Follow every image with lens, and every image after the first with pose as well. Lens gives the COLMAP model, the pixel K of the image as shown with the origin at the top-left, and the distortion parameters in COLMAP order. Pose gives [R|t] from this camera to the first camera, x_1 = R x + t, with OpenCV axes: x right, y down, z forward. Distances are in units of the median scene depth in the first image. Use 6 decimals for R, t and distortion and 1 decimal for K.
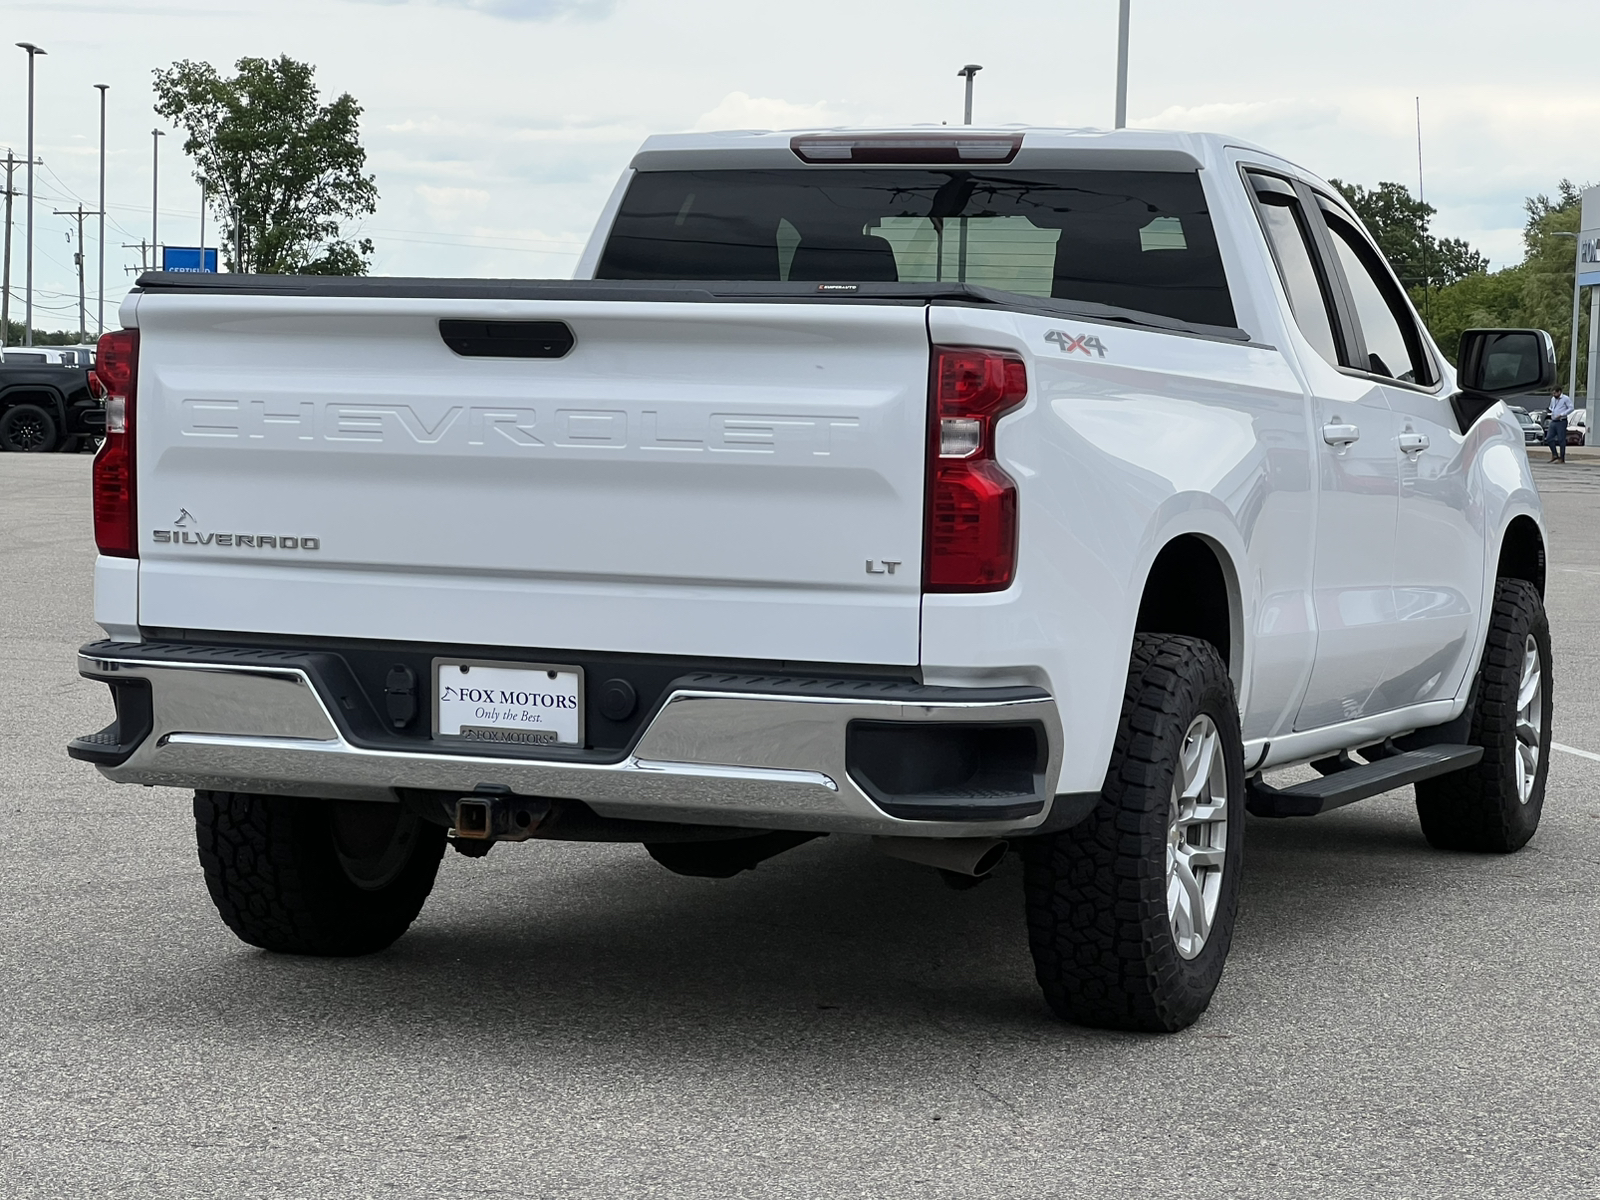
lens RADIAL K [[3851.8, 0, 754.5], [0, 3851.8, 566.6], [0, 0, 1]] dist [-0.474458, 16.020605]
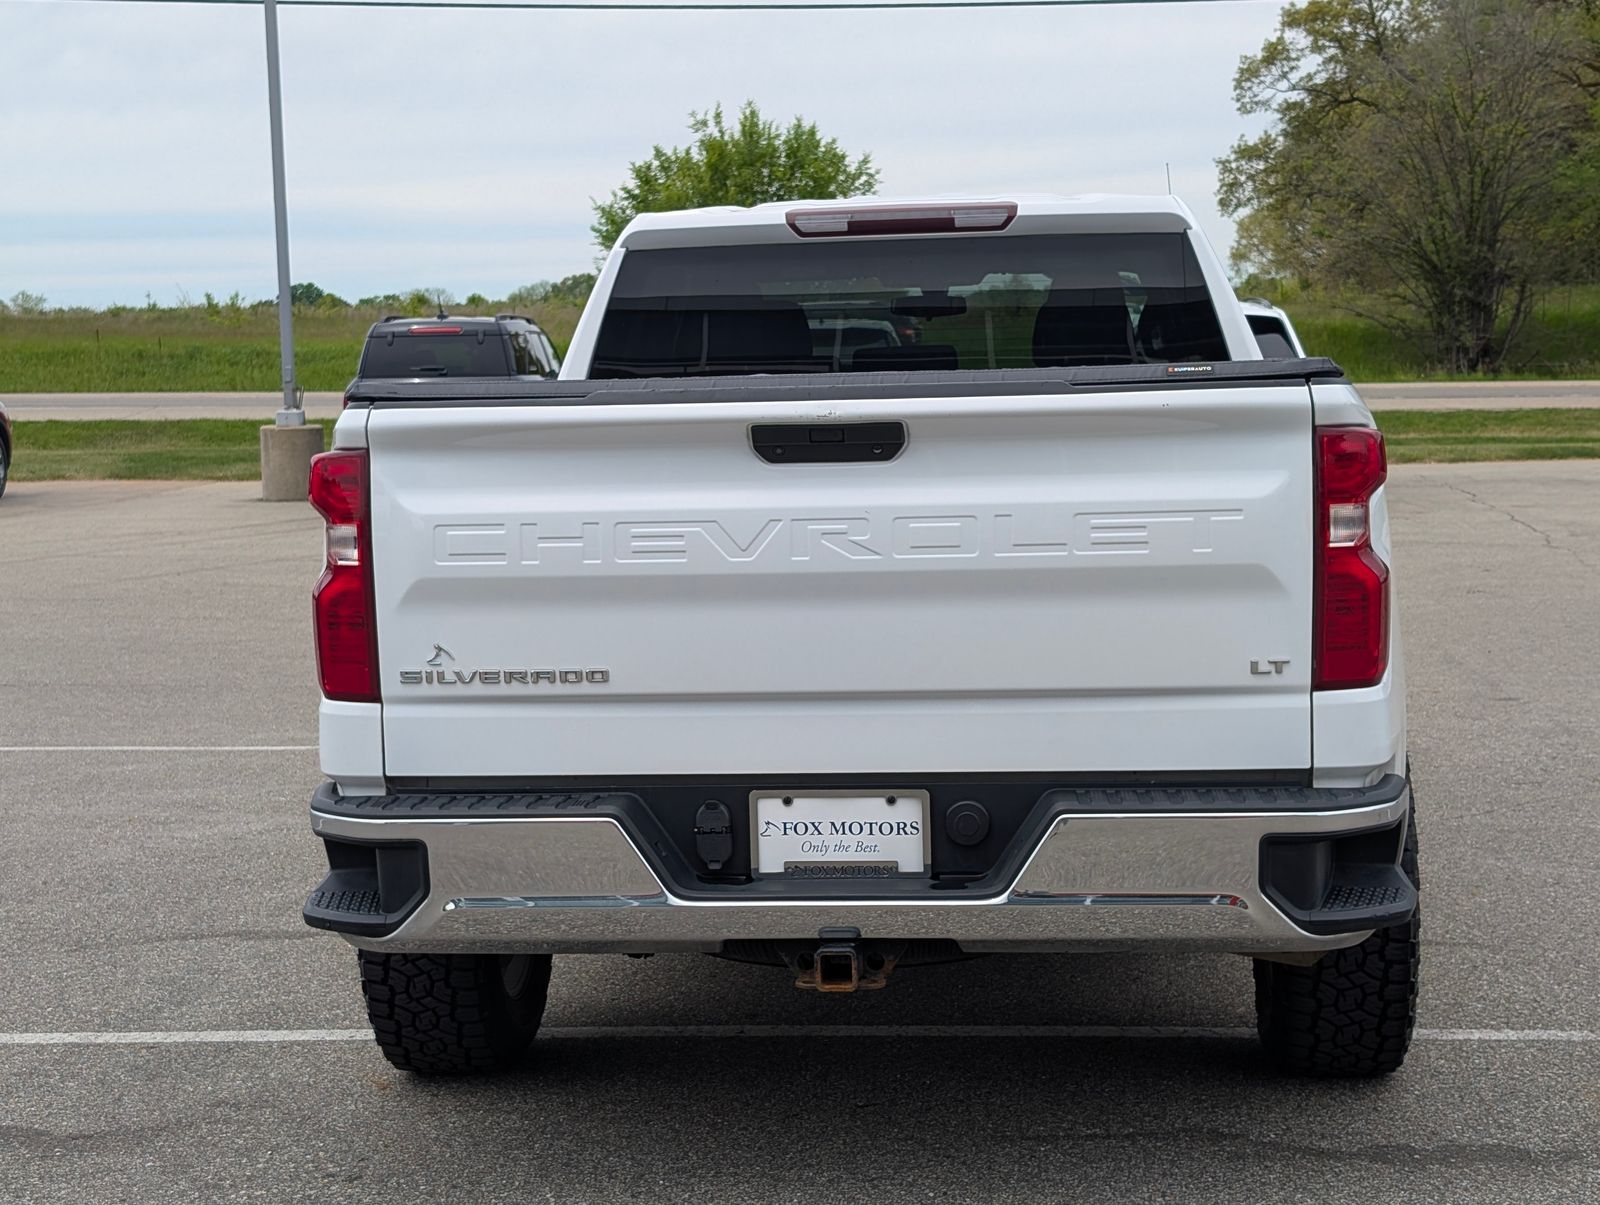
lens RADIAL K [[2561.5, 0, 800.0], [0, 2561.5, 602.5], [0, 0, 1]] dist [0.314527, -1.536740]
pose [[0.962607, -0.071092, 0.261407, -0.230348], [0.060455, 0.996991, 0.048522, -0.050746], [-0.264070, -0.030905, 0.964008, 0.405231]]
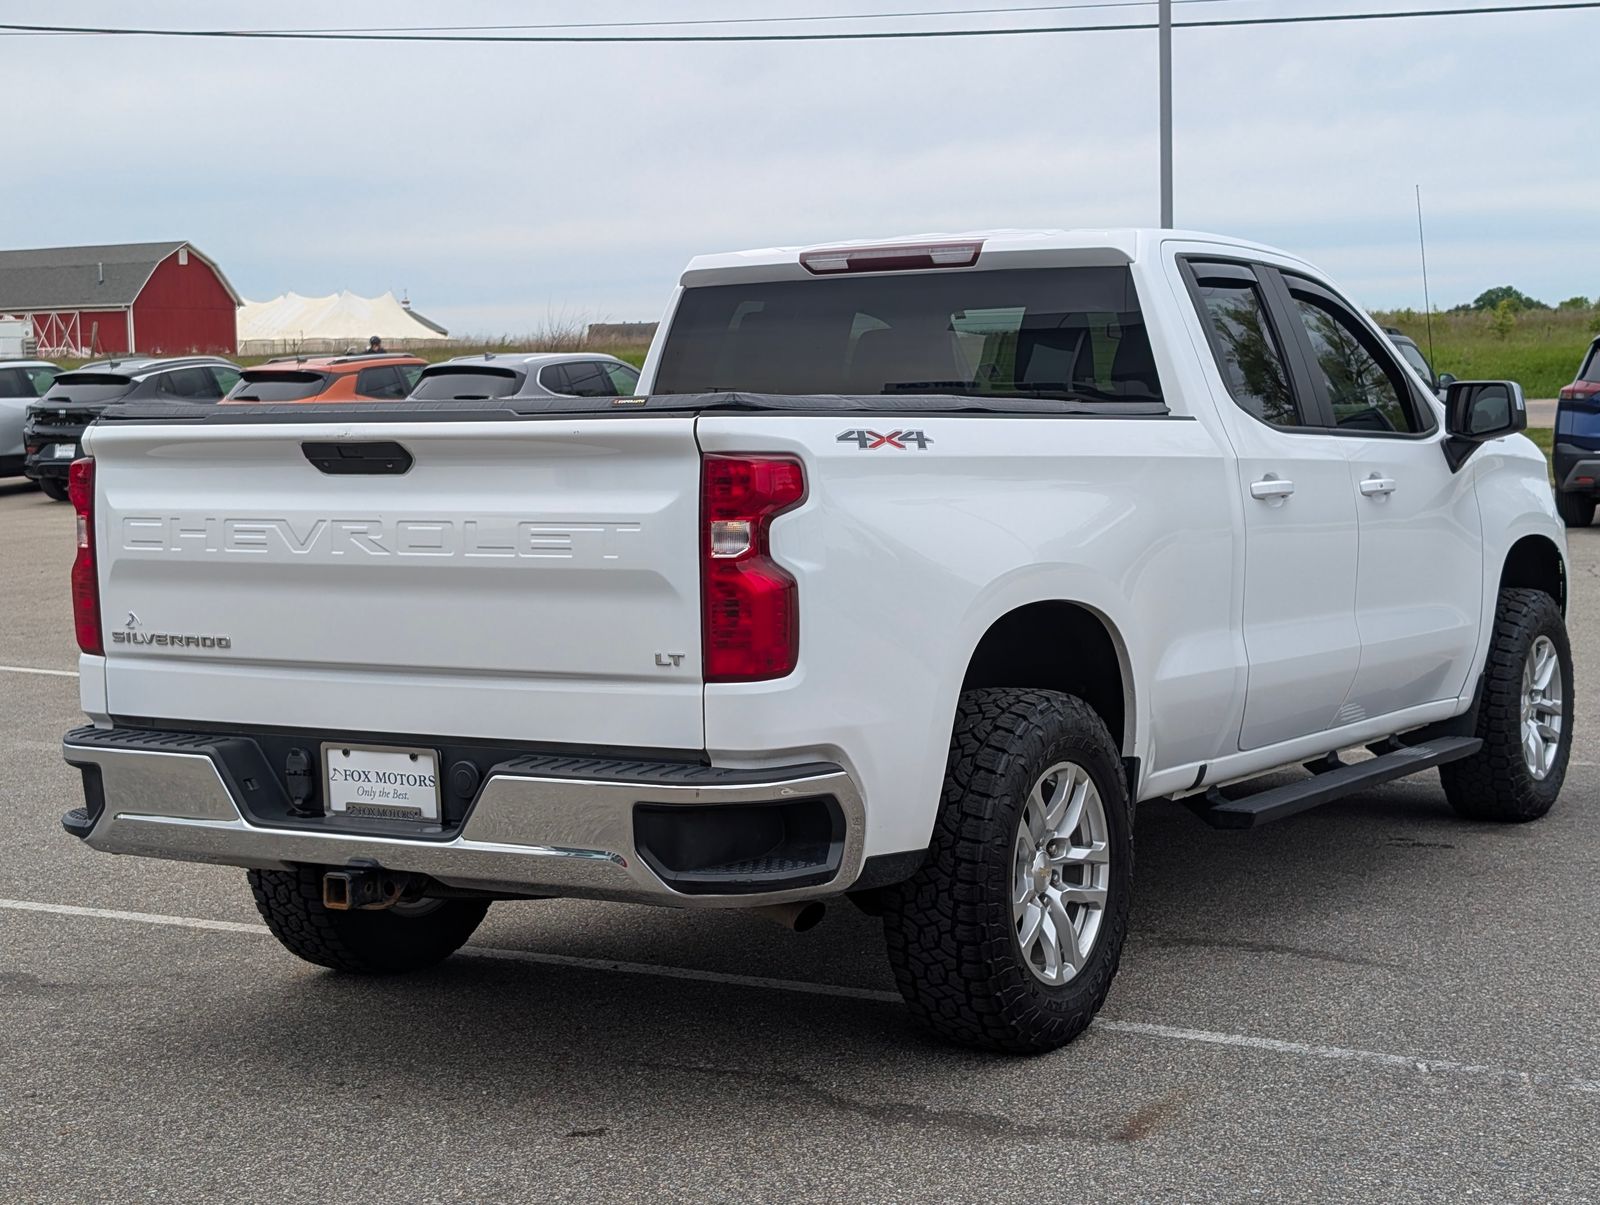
lens RADIAL K [[2561.5, 0, 800.0], [0, 2561.5, 602.5], [0, 0, 1]] dist [0.314527, -1.536740]
pose [[0.982821, -0.029598, -0.182171, 0.193495], [0.034613, 0.999103, 0.024411, -0.030983], [0.181285, -0.030297, 0.982964, 0.282839]]
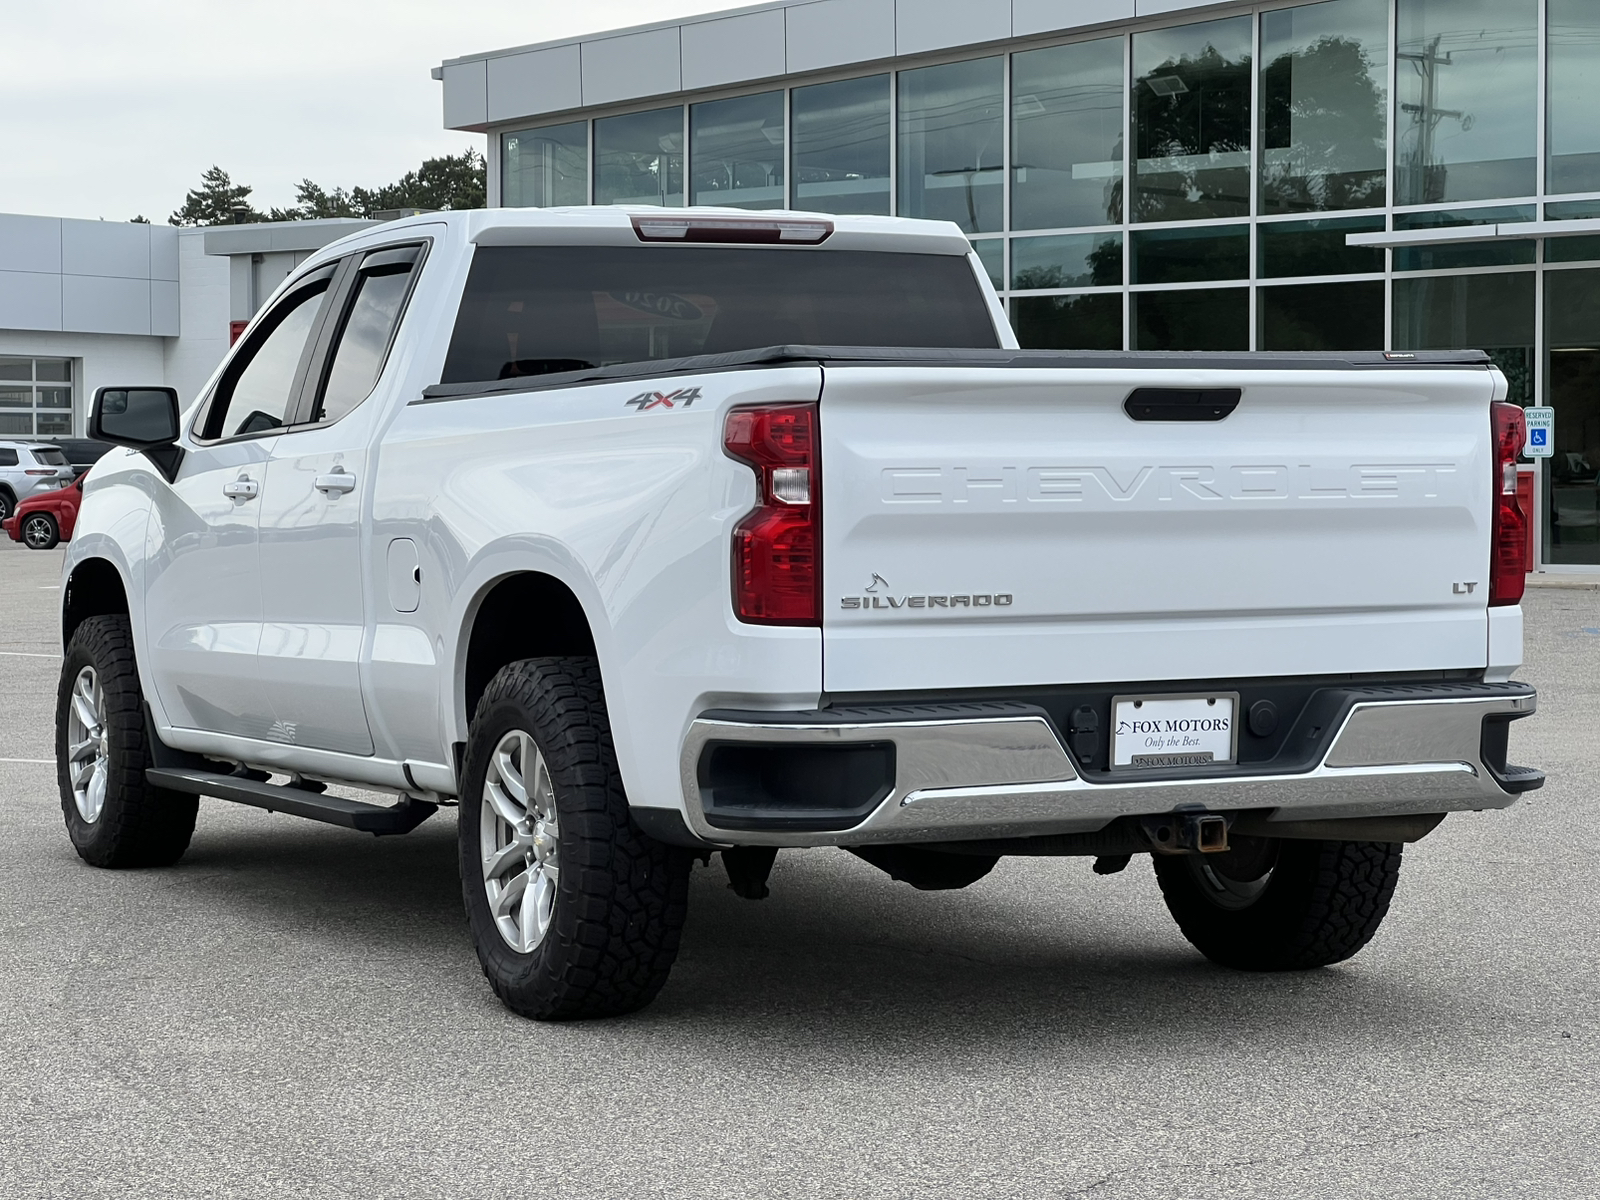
lens RADIAL K [[3537.1, 0, 796.2], [0, 3537.1, 568.7], [0, 0, 1]] dist [-0.367905, 11.197153]
pose [[0.688079, -0.050463, 0.723879, -0.874372], [0.057276, 0.998244, 0.015147, -0.033148], [-0.723372, 0.031038, 0.689761, 0.369967]]
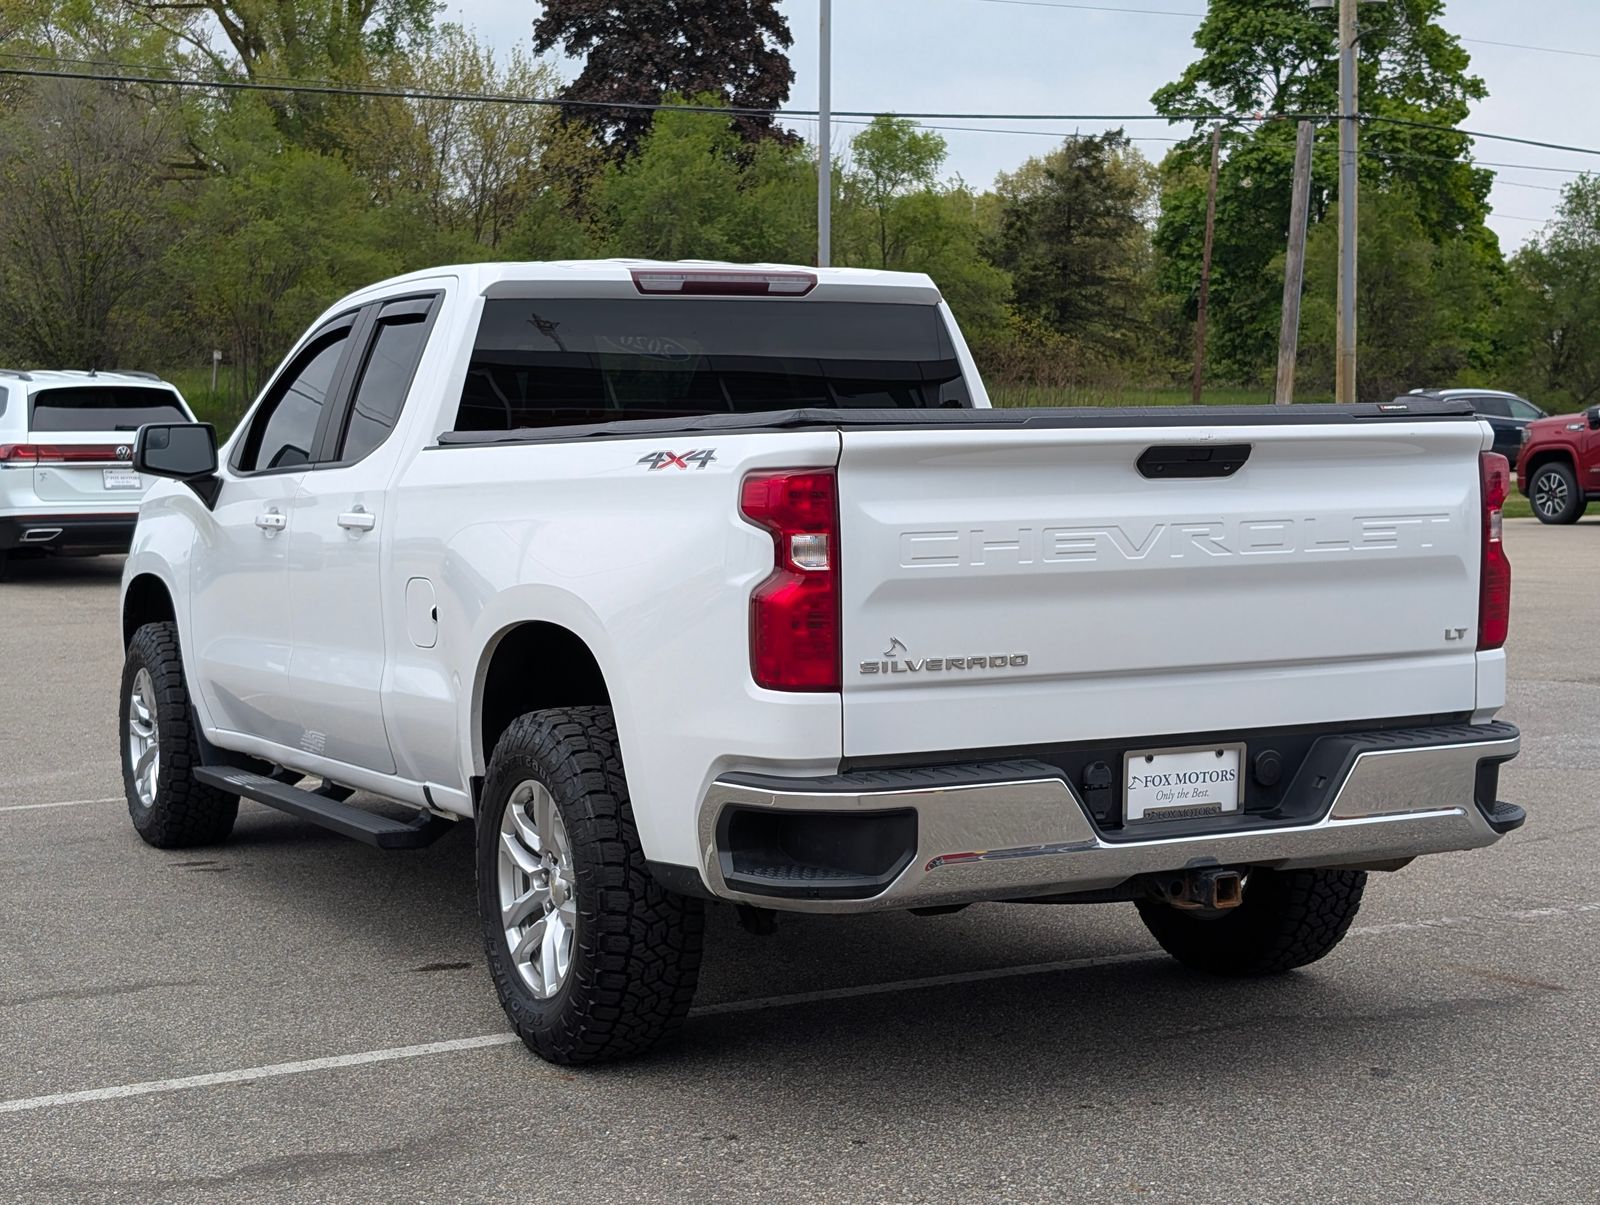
lens RADIAL K [[2561.5, 0, 800.0], [0, 2561.5, 602.5], [0, 0, 1]] dist [0.314527, -1.536740]
pose [[0.665526, -0.081966, 0.741860, -0.694074], [0.064614, 0.996547, 0.052140, -0.064070], [-0.743572, 0.013234, 0.668524, 0.573705]]
